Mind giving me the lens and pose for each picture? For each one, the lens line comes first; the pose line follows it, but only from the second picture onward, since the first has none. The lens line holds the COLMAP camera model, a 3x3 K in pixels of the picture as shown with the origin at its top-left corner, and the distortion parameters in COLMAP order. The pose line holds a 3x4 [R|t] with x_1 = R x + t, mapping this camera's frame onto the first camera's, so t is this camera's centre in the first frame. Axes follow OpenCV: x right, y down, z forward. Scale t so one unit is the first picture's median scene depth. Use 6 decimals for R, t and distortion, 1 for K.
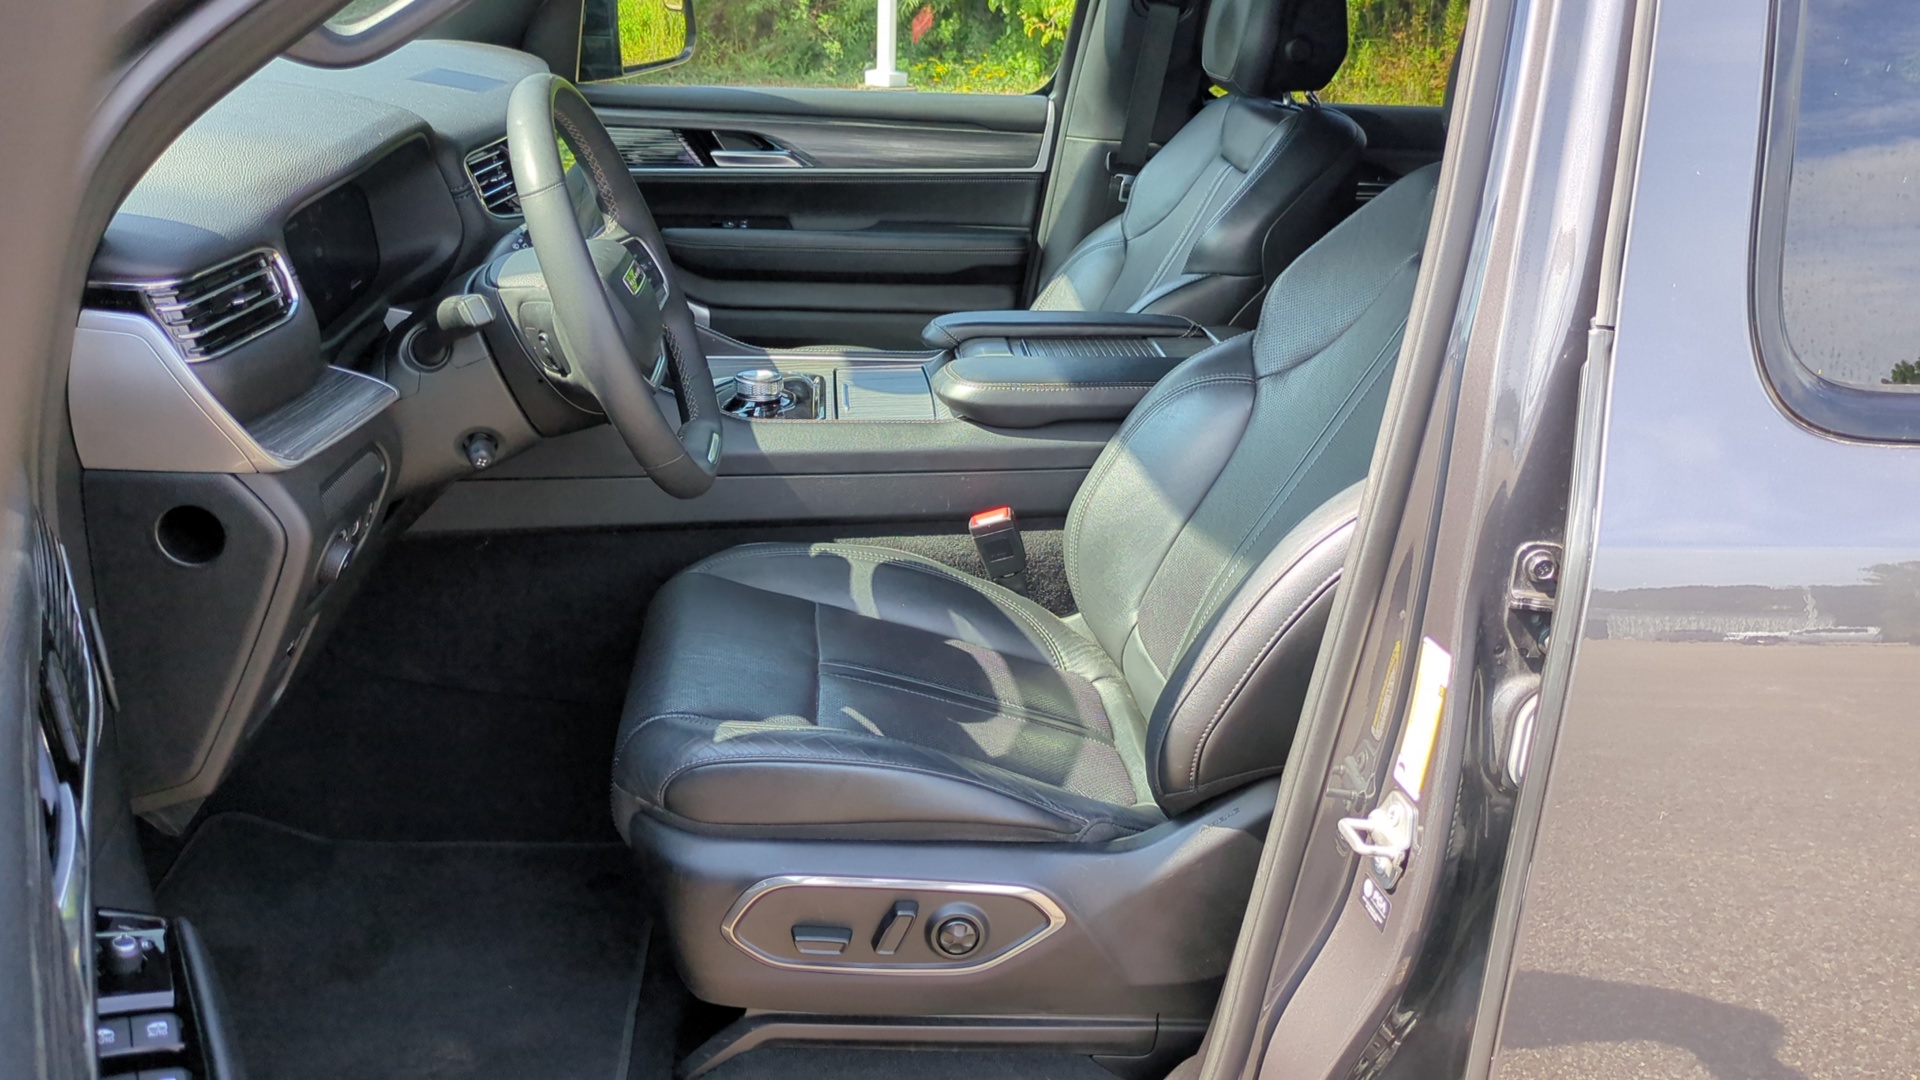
lens RADIAL K [[1592.0, 0, 954.7], [0, 1592.0, 543.2], [0, 0, 1]] dist [-0.008993, -0.017461]
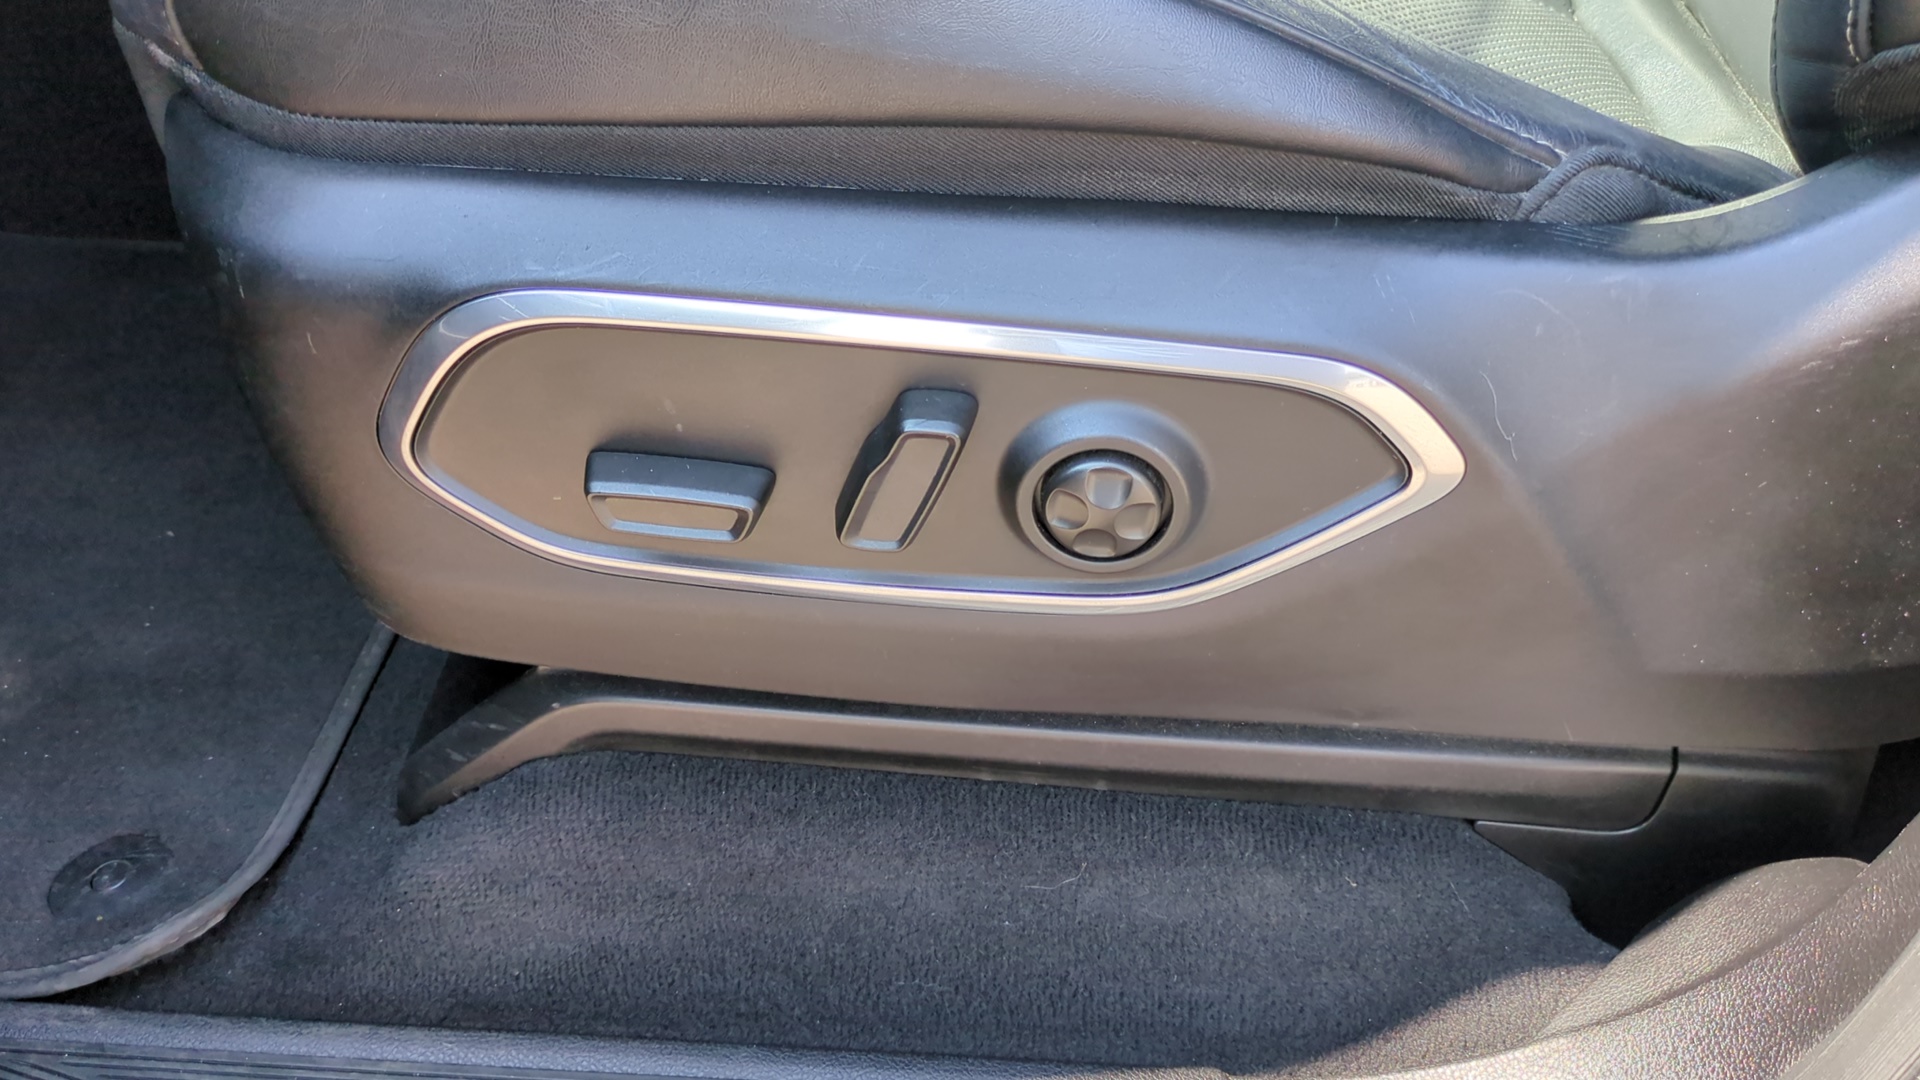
lens RADIAL K [[1592.0, 0, 957.9], [0, 1592.0, 545.1], [0, 0, 1]] dist [-0.008993, -0.017461]
pose [[0.986410, 0.060735, -0.152662, 0.021838], [-0.009562, 0.948813, 0.315693, 0.154487], [0.164021, -0.309943, 0.936500, 0.693069]]
